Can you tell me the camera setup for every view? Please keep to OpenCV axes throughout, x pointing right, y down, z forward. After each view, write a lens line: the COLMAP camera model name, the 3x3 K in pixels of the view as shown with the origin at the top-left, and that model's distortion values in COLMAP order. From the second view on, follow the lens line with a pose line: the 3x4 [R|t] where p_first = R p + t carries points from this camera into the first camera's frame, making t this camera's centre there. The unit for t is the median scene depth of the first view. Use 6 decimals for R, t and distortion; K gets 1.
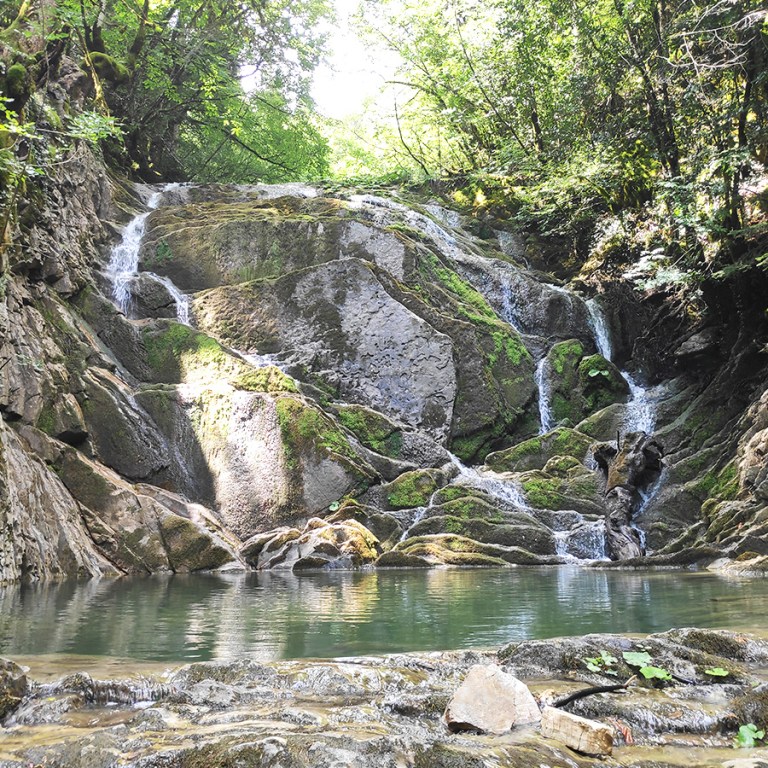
lens RADIAL K [[765.0, 0, 384.6], [0, 765.0, 424.3], [0, 0, 1]] dist [0.100803, -0.255293]
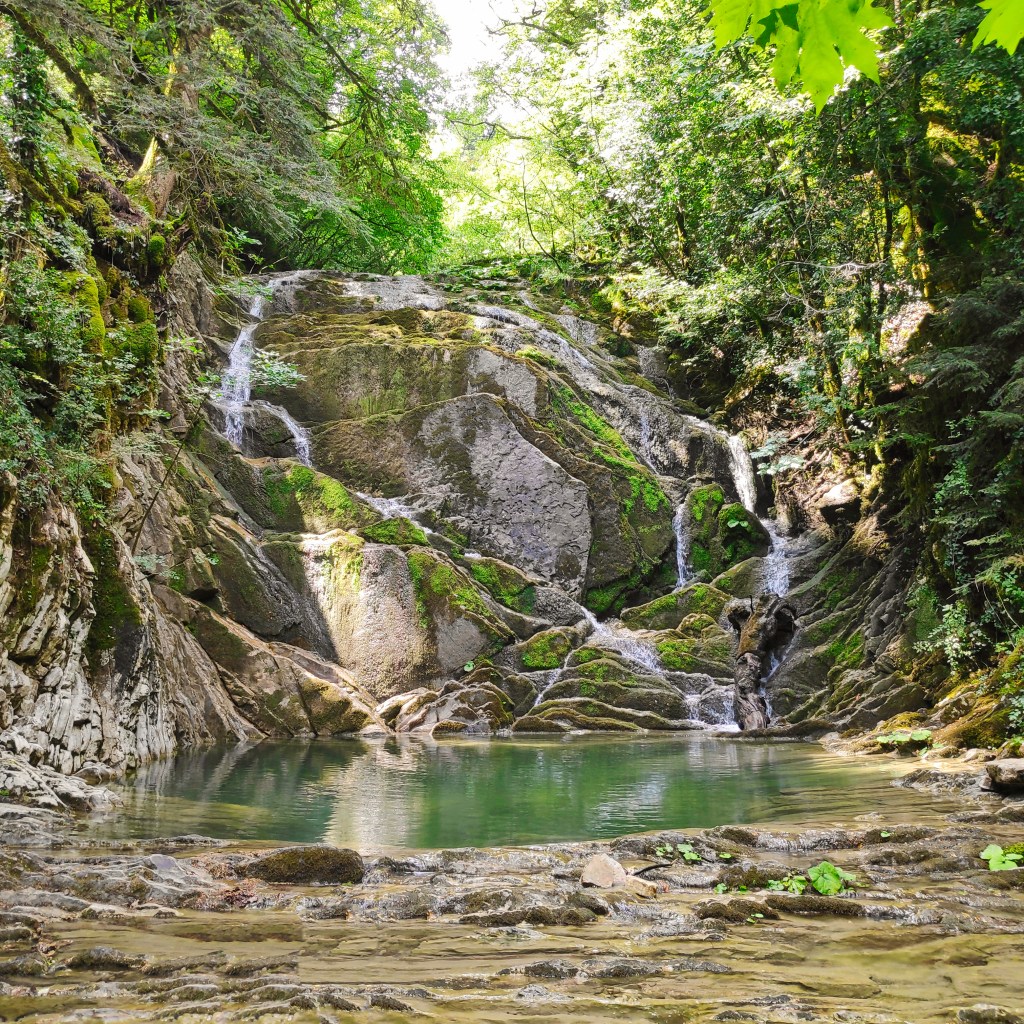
lens RADIAL K [[1019.8, 0, 496.6], [0, 1019.8, 515.7], [0, 0, 1]] dist [0.120407, -0.342584]
pose [[0.999999, -0.000174, -0.001711, -0.024937], [0.000225, 0.999551, 0.029965, -0.118935], [0.001705, -0.029965, 0.999549, -0.302960]]
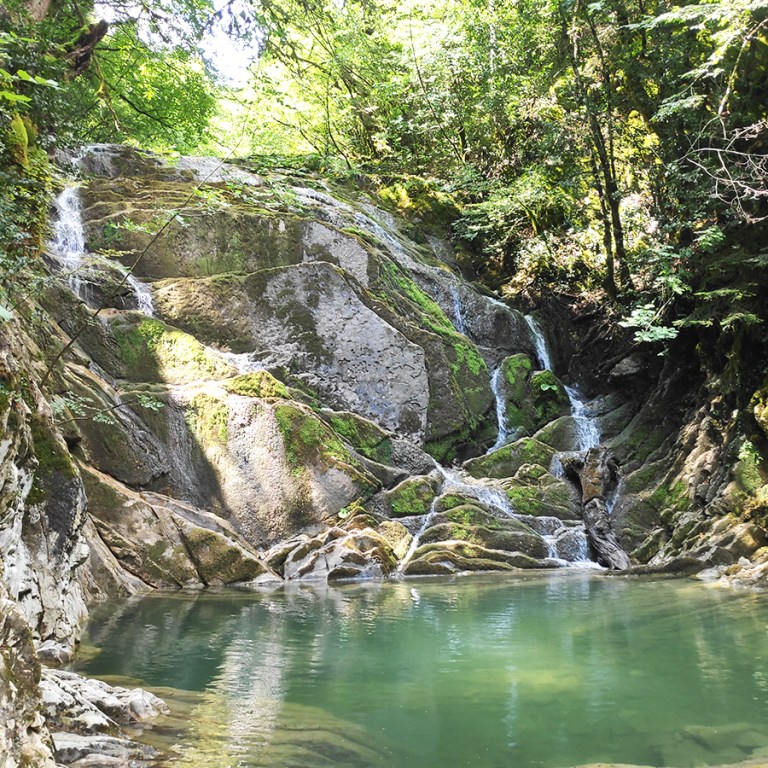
lens RADIAL K [[766.1, 0, 383.1], [0, 766.1, 401.6], [0, 0, 1]] dist [0.099462, -0.271147]
pose [[0.958876, 0.025465, 0.282680, -0.289246], [-0.038597, 0.998414, 0.040985, -0.085517], [-0.281188, -0.050211, 0.958338, -0.026906]]
